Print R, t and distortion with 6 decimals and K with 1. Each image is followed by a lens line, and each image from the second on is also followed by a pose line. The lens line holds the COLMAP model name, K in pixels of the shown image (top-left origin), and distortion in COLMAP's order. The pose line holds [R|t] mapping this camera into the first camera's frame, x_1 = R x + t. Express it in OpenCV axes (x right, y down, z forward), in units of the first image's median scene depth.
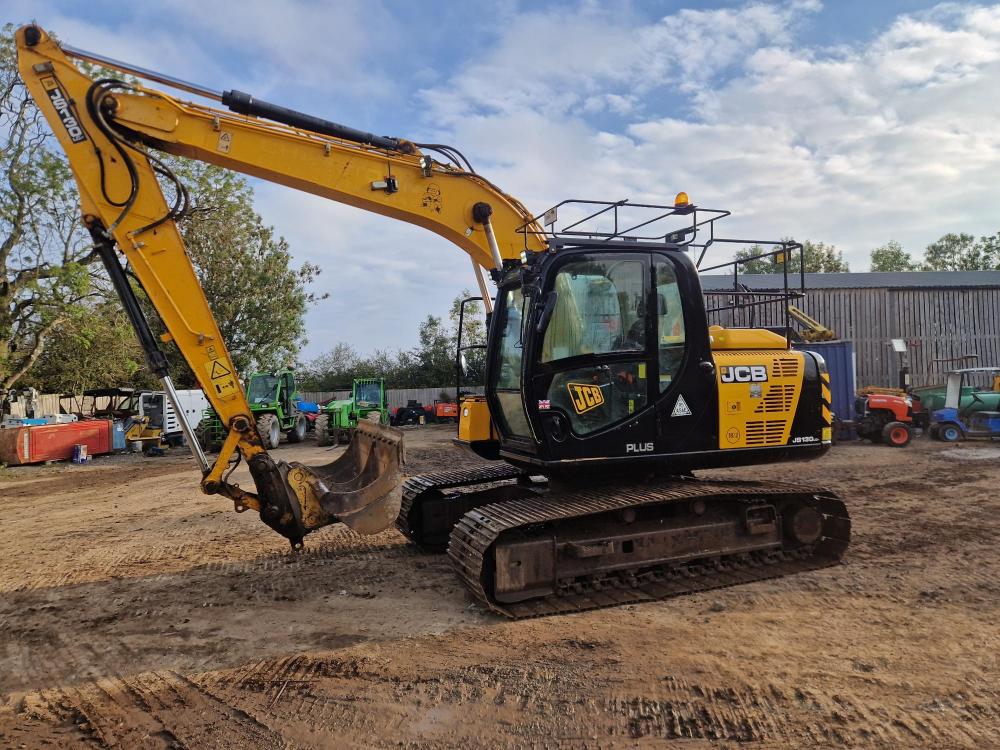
lens RADIAL K [[664.2, 0, 492.3], [0, 664.2, 370.4], [0, 0, 1]] dist [0.082676, -0.075104]
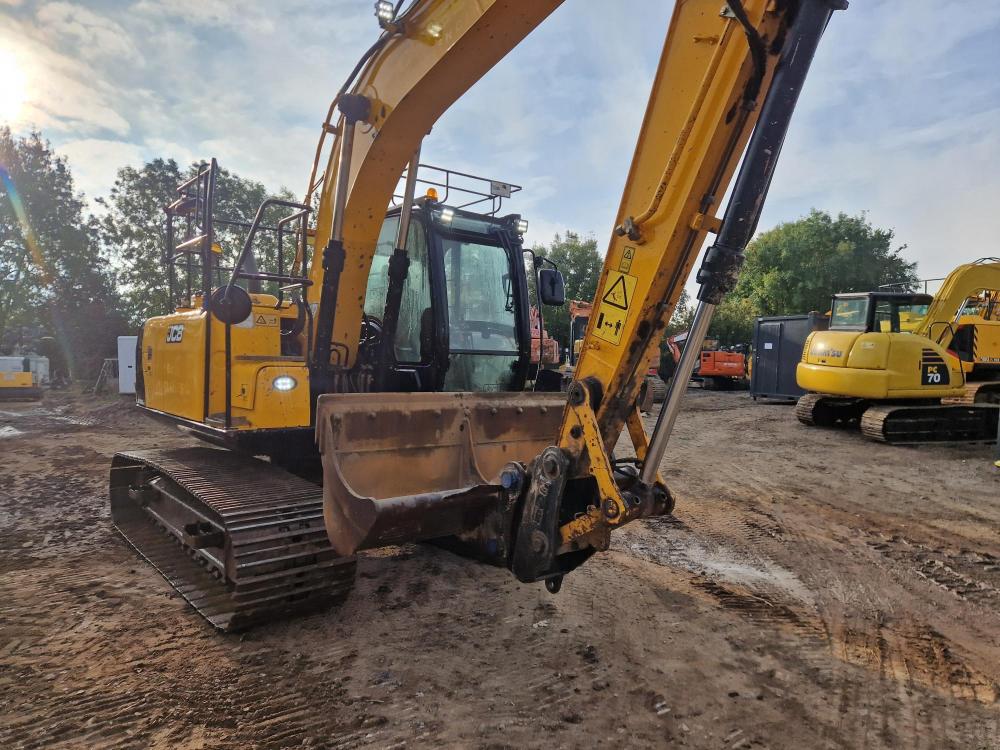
lens RADIAL K [[665.4, 0, 500.0], [0, 665.4, 375.0], [0, 0, 1]] dist [0.091975, -0.088944]
pose [[-0.302018, 0.000893, 0.953302, -0.910373], [-0.022469, 0.999715, -0.008055, 0.071711], [-0.953037, -0.023852, -0.301912, 1.287949]]
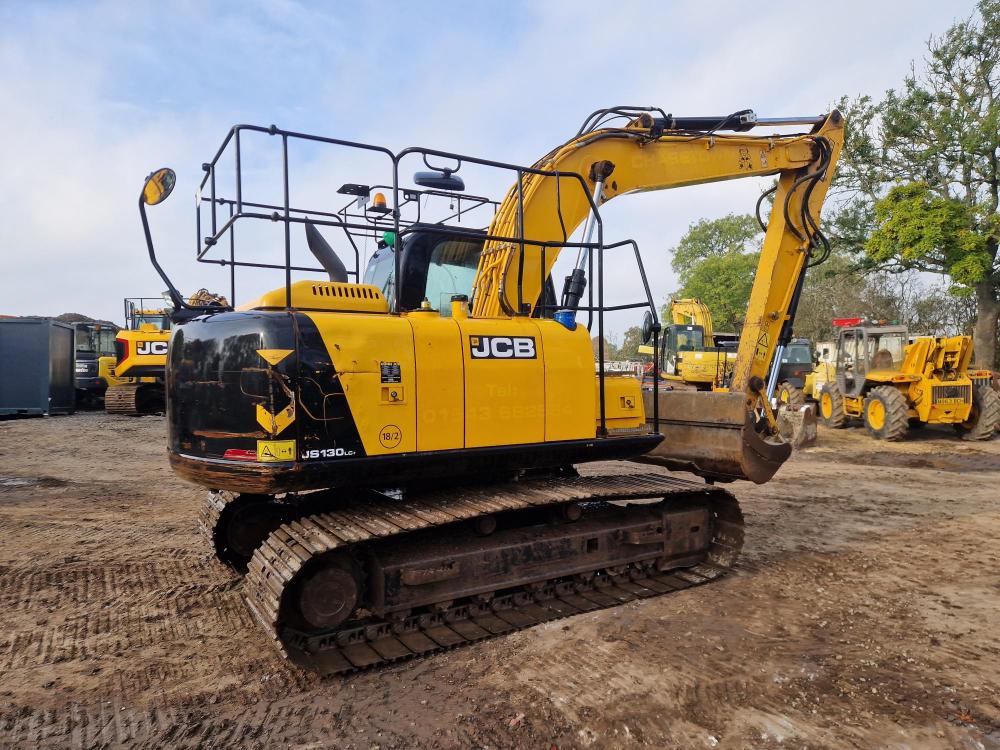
lens RADIAL K [[664.2, 0, 492.3], [0, 664.2, 370.4], [0, 0, 1]] dist [0.082676, -0.075104]
pose [[-0.986591, 0.030603, -0.160315, 0.301120], [0.031584, 0.999495, -0.003574, 0.044438], [0.160124, -0.008590, -0.987059, 2.222026]]
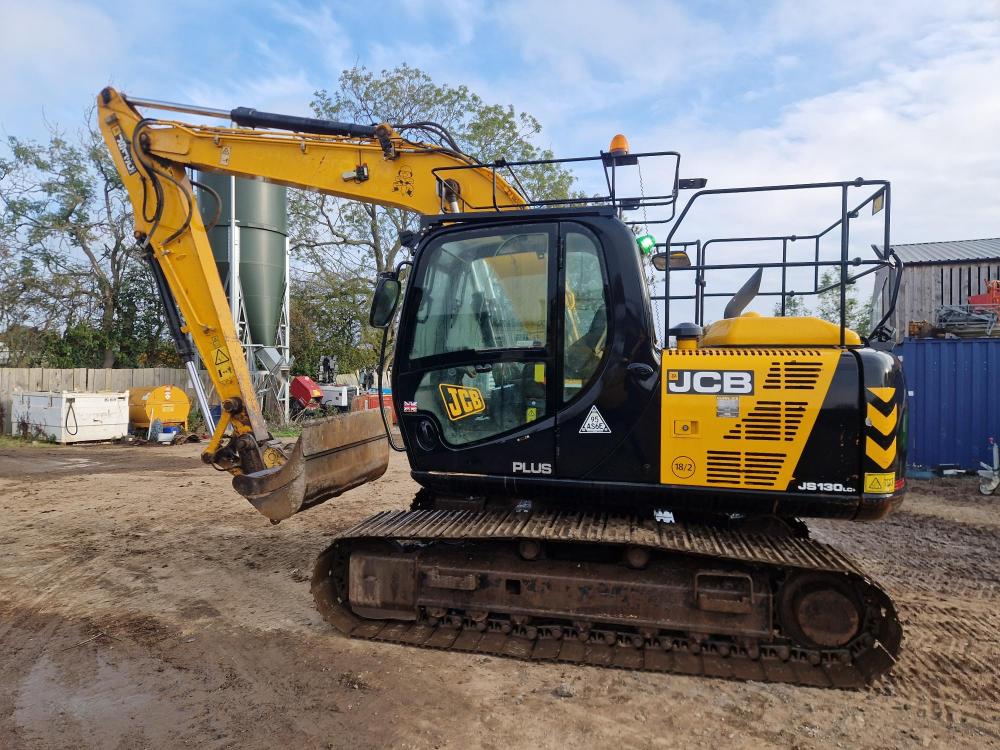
lens RADIAL K [[668.3, 0, 481.3], [0, 668.3, 373.2], [0, 0, 1]] dist [0.067506, -0.055116]
pose [[0.823205, 0.040058, -0.566329, 0.618198], [-0.023372, 0.999053, 0.036693, -0.026087], [0.567262, -0.016970, 0.823362, 0.304398]]
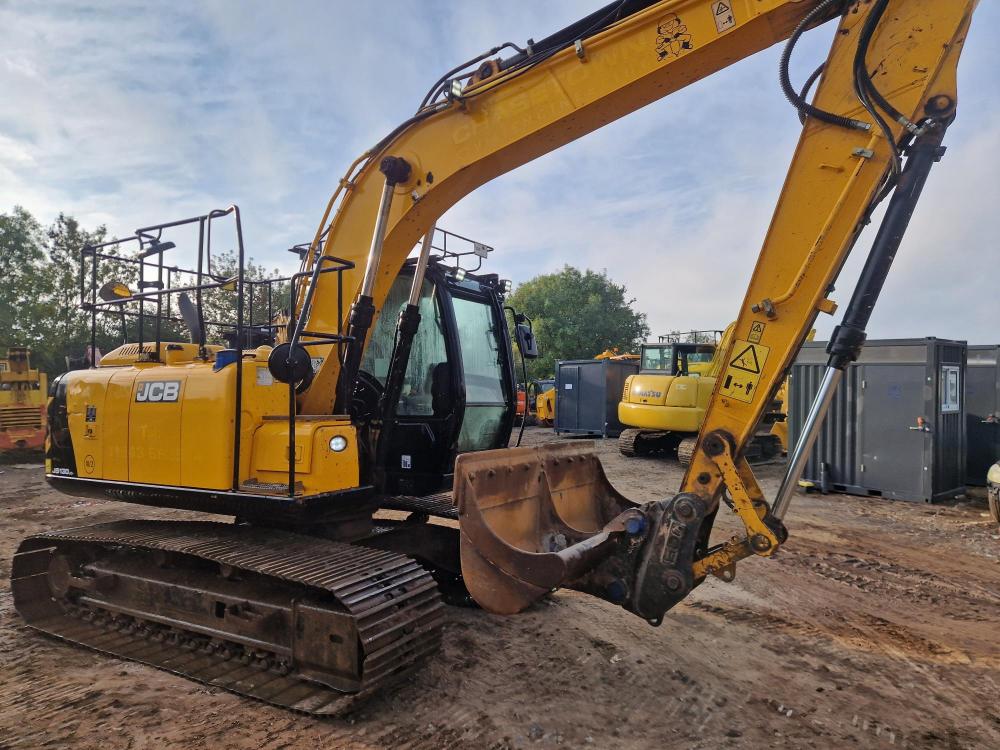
lens RADIAL K [[664.2, 0, 492.3], [0, 664.2, 370.4], [0, 0, 1]] dist [0.082676, -0.075104]
pose [[-0.610585, 0.065369, 0.789249, -0.784215], [0.008985, 0.997095, -0.075632, 0.056389], [-0.791900, -0.039089, -0.609398, 1.628473]]
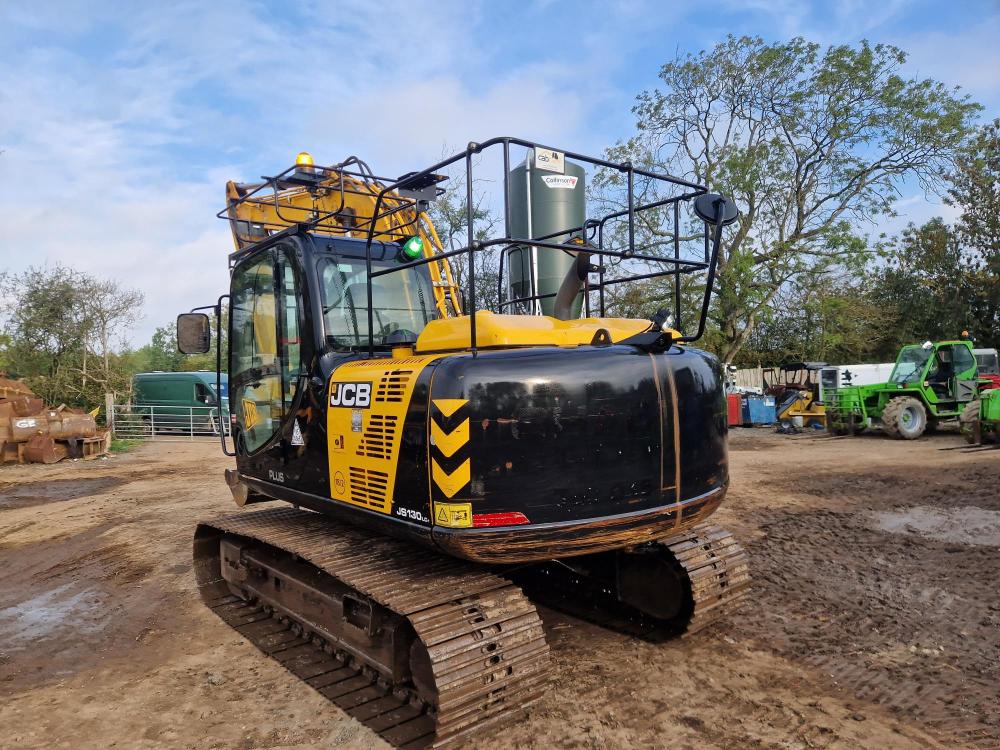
lens RADIAL K [[668.3, 0, 481.3], [0, 668.3, 373.2], [0, 0, 1]] dist [0.067506, -0.055116]
pose [[0.305464, 0.016838, -0.952055, 1.126811], [0.039907, 0.998739, 0.030467, -0.033654], [0.951367, -0.047300, 0.304407, 0.987564]]
